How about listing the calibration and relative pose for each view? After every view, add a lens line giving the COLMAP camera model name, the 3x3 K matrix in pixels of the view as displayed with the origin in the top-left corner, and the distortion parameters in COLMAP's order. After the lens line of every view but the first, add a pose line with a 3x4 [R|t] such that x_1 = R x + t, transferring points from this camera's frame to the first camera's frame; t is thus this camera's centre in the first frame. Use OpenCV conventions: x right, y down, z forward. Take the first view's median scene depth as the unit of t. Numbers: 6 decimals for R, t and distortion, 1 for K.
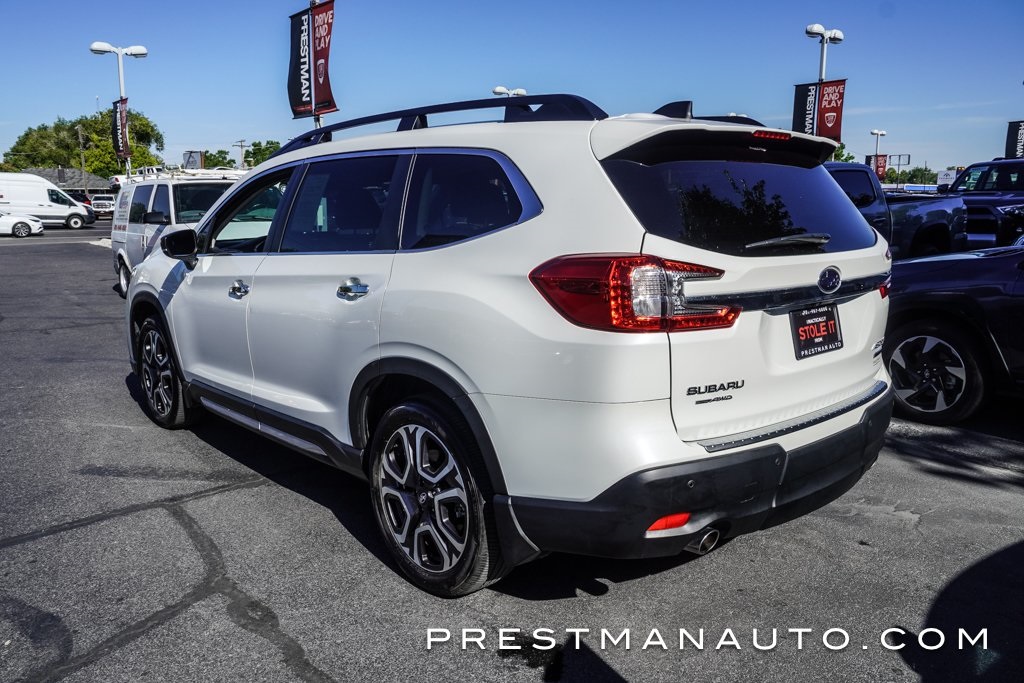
lens RADIAL K [[802.7, 0, 509.4], [0, 802.7, 342.7], [0, 0, 1]] dist [-0.024972, 0.005056]
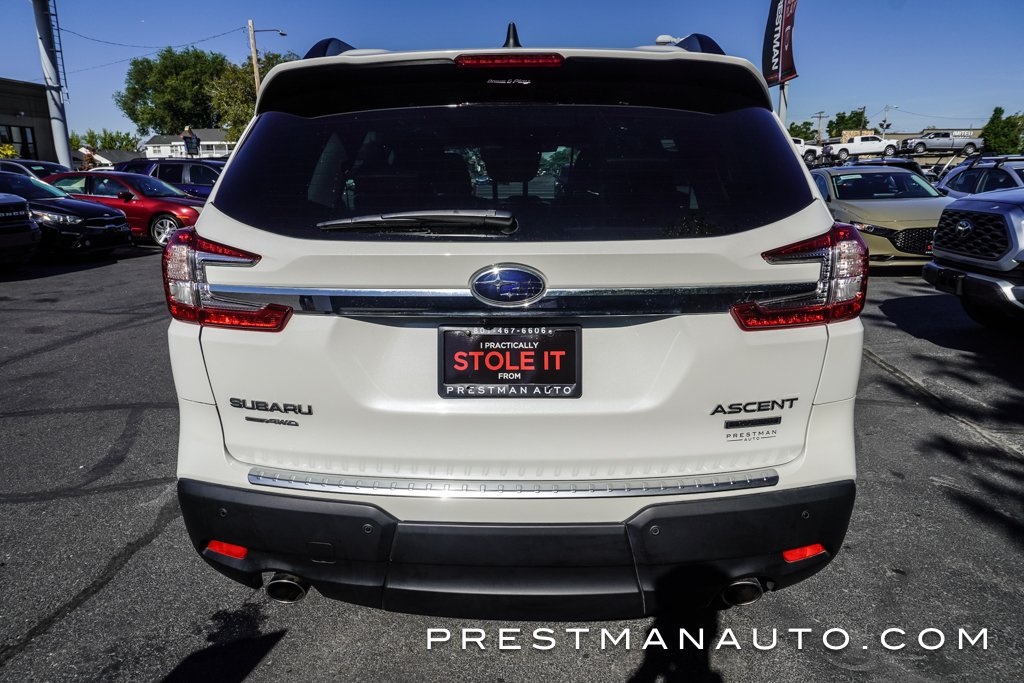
lens RADIAL K [[689.6, 0, 513.3], [0, 689.6, 343.2], [0, 0, 1]] dist [-0.037874, 0.019371]
pose [[0.727282, 0.163053, -0.666690, 0.830286], [-0.112657, 0.986556, 0.118387, -0.105432], [0.677030, -0.010994, 0.735873, 0.646301]]
